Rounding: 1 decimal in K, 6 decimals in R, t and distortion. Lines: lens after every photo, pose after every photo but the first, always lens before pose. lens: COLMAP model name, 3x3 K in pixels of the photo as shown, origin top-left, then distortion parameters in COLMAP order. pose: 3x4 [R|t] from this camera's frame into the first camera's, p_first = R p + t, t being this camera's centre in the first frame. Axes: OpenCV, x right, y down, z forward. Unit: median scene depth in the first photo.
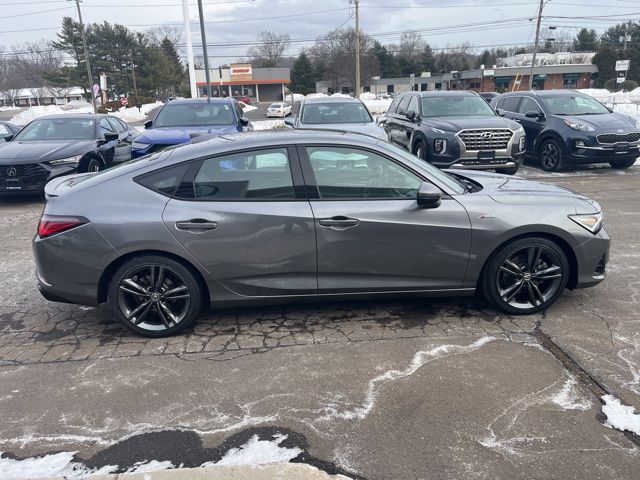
lens RADIAL K [[480.9, 0, 317.9], [0, 480.9, 241.0], [0, 0, 1]] dist [0.084056, -0.106917]
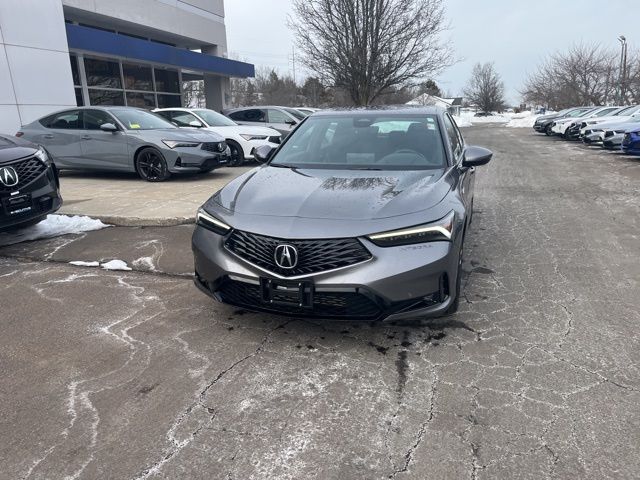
lens RADIAL K [[480.9, 0, 319.1], [0, 480.9, 244.5], [0, 0, 1]] dist [0.084056, -0.106917]
pose [[-0.386640, 0.275561, -0.880100, 1.332922], [-0.230127, 0.895300, 0.381418, -0.395136], [0.893057, 0.350006, -0.282745, 1.520234]]
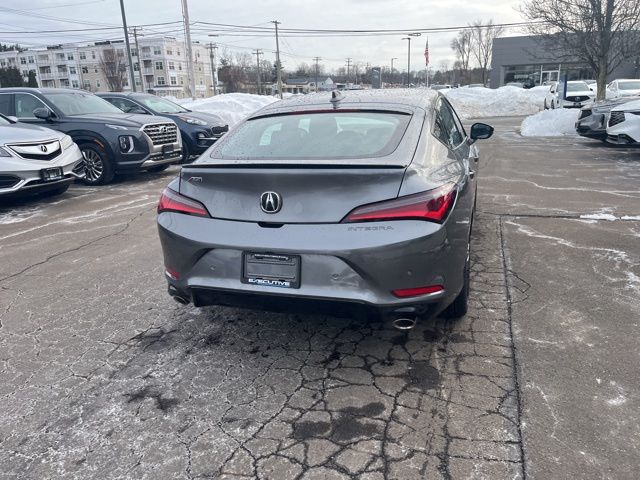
lens RADIAL K [[480.9, 0, 317.0], [0, 480.9, 235.0], [0, 0, 1]] dist [0.084056, -0.106917]
pose [[0.392644, -0.237850, 0.888402, -1.184896], [0.285863, 0.949694, 0.127917, -0.121224], [-0.874136, 0.203736, 0.440884, 0.821580]]
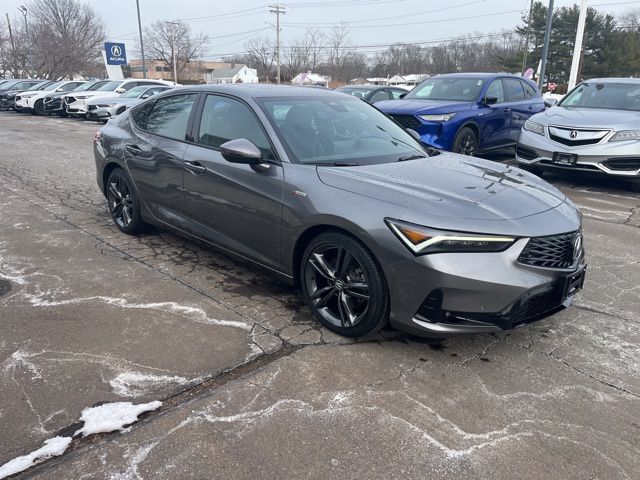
lens RADIAL K [[480.9, 0, 318.8], [0, 480.9, 242.9], [0, 0, 1]] dist [0.084056, -0.106917]
pose [[0.657066, 0.272810, -0.702736, 0.963700], [-0.252981, 0.957957, 0.135349, -0.088438], [0.710116, 0.088846, 0.698457, 0.455440]]
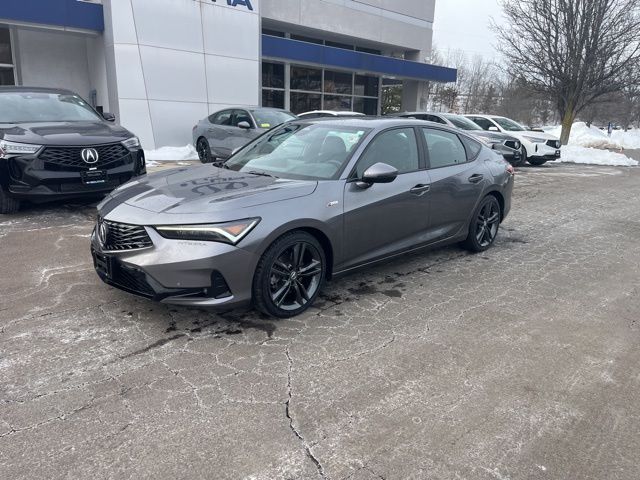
lens RADIAL K [[480.9, 0, 318.8], [0, 480.9, 244.2], [0, 0, 1]] dist [0.084056, -0.106917]
pose [[-0.769433, 0.172117, -0.615100, 0.954736], [-0.183594, 0.862773, 0.471079, -0.575427], [0.611773, 0.475393, -0.632247, 2.118657]]
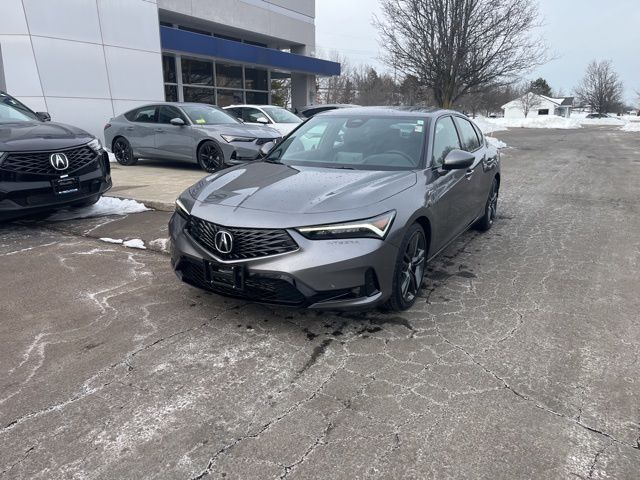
lens RADIAL K [[480.9, 0, 319.8], [0, 480.9, 237.9], [0, 0, 1]] dist [0.084056, -0.106917]
pose [[-0.560650, 0.236217, -0.793646, 1.264253], [-0.217441, 0.882815, 0.416363, -0.469904], [0.798994, 0.406005, -0.443586, 1.768797]]
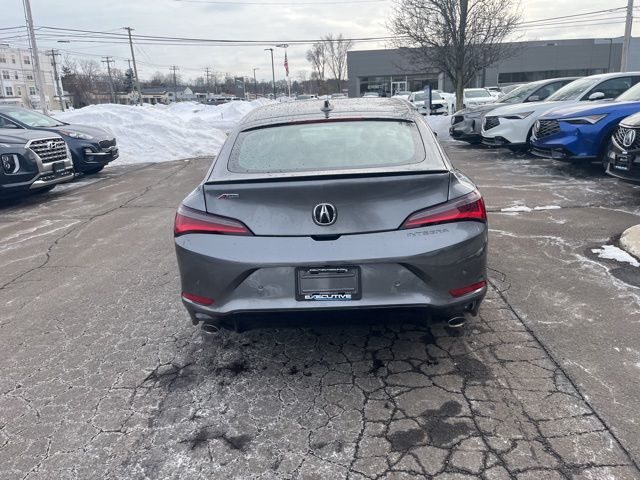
lens RADIAL K [[480.9, 0, 317.2], [0, 480.9, 236.8], [0, 0, 1]] dist [0.084056, -0.106917]
pose [[0.127252, -0.246549, 0.960740, -1.236154], [0.324960, 0.925518, 0.194468, -0.197692], [-0.937128, 0.287455, 0.197893, 1.051153]]
